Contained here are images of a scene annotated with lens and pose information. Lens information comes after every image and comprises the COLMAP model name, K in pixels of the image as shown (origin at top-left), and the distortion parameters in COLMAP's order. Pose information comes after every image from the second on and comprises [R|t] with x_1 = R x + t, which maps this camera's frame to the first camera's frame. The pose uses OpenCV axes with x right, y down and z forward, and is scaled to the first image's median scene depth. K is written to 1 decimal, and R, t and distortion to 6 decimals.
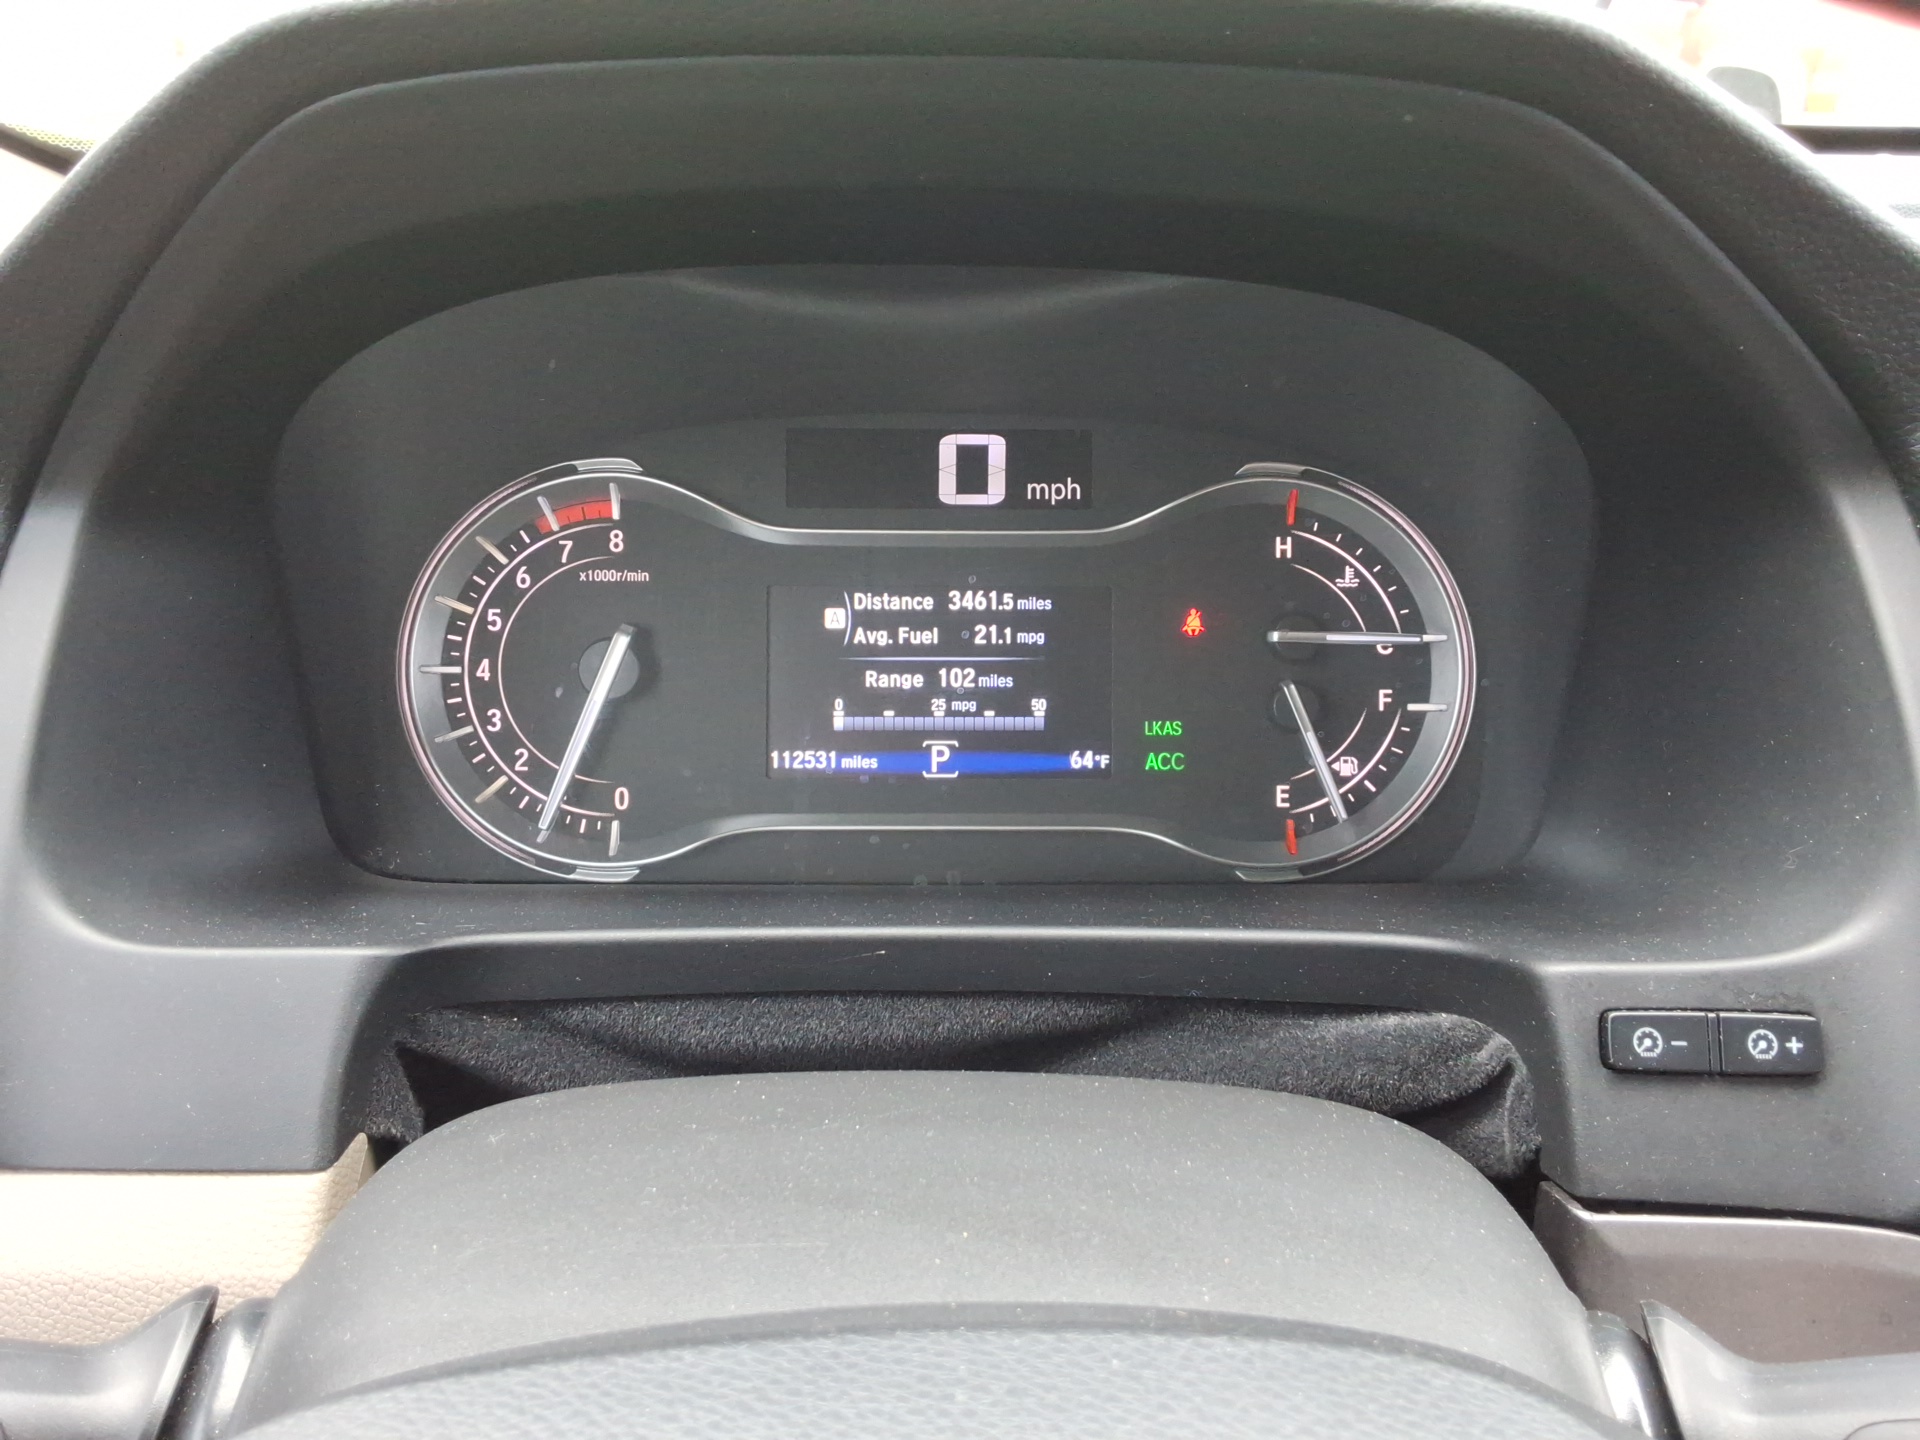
lens RADIAL K [[1543.4, 0, 970.1], [0, 1543.4, 712.9], [0, 0, 1]] dist [0.110340, -0.157622]
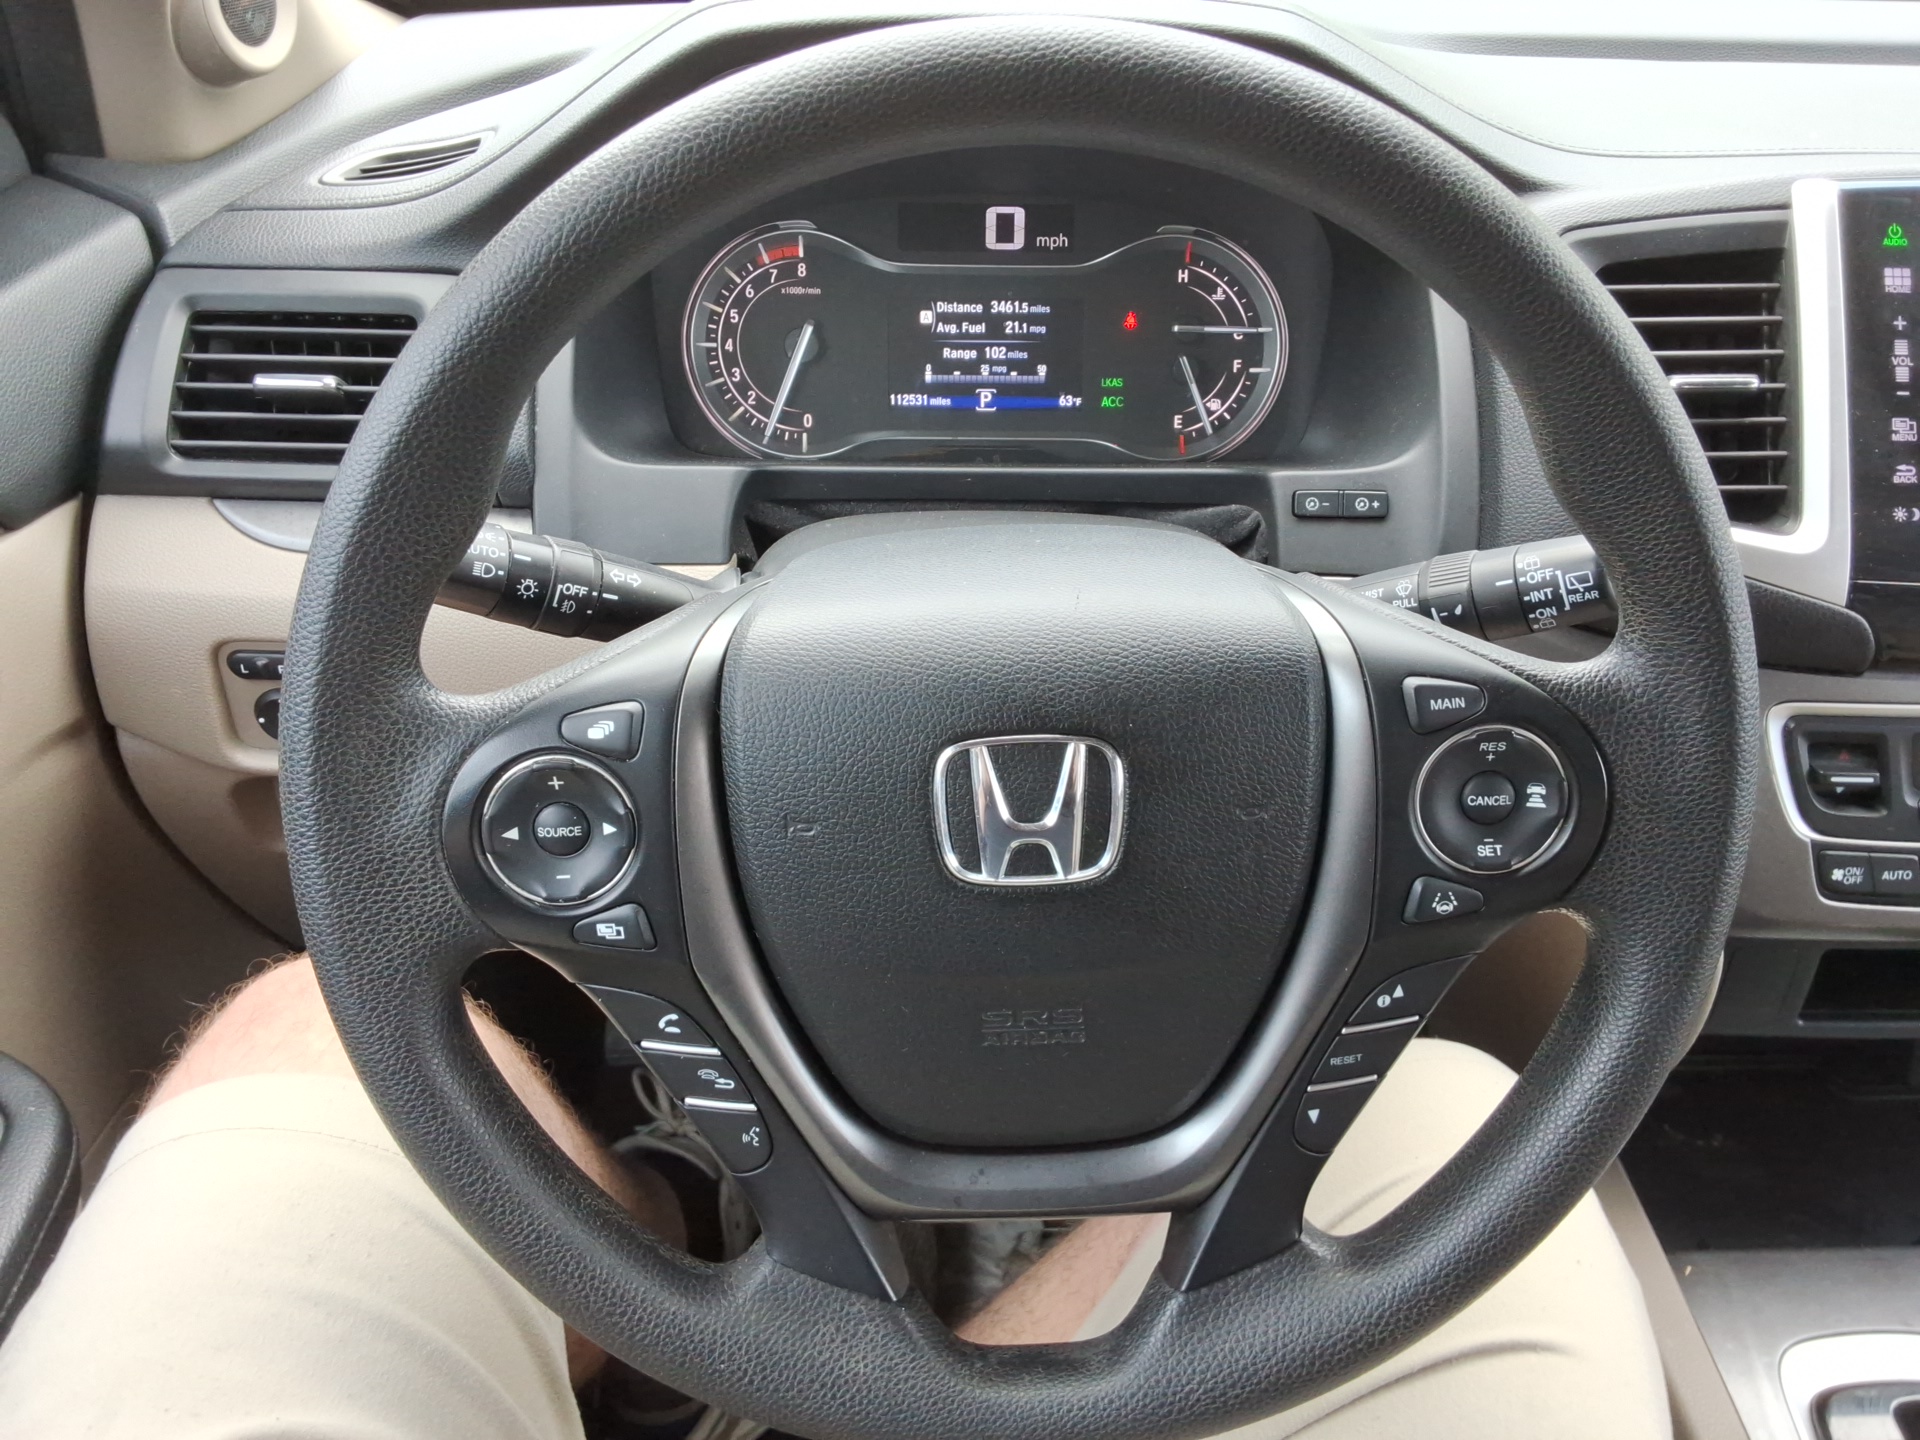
lens RADIAL K [[1703.1, 0, 960.0], [0, 1703.1, 720.0], [0, 0, 1]] dist [0.172098, -0.239144]
pose [[0.999821, 0.002379, 0.018780, -0.084922], [-0.005233, 0.988151, 0.153393, 0.091296], [-0.018193, -0.153464, 0.987987, -0.995988]]
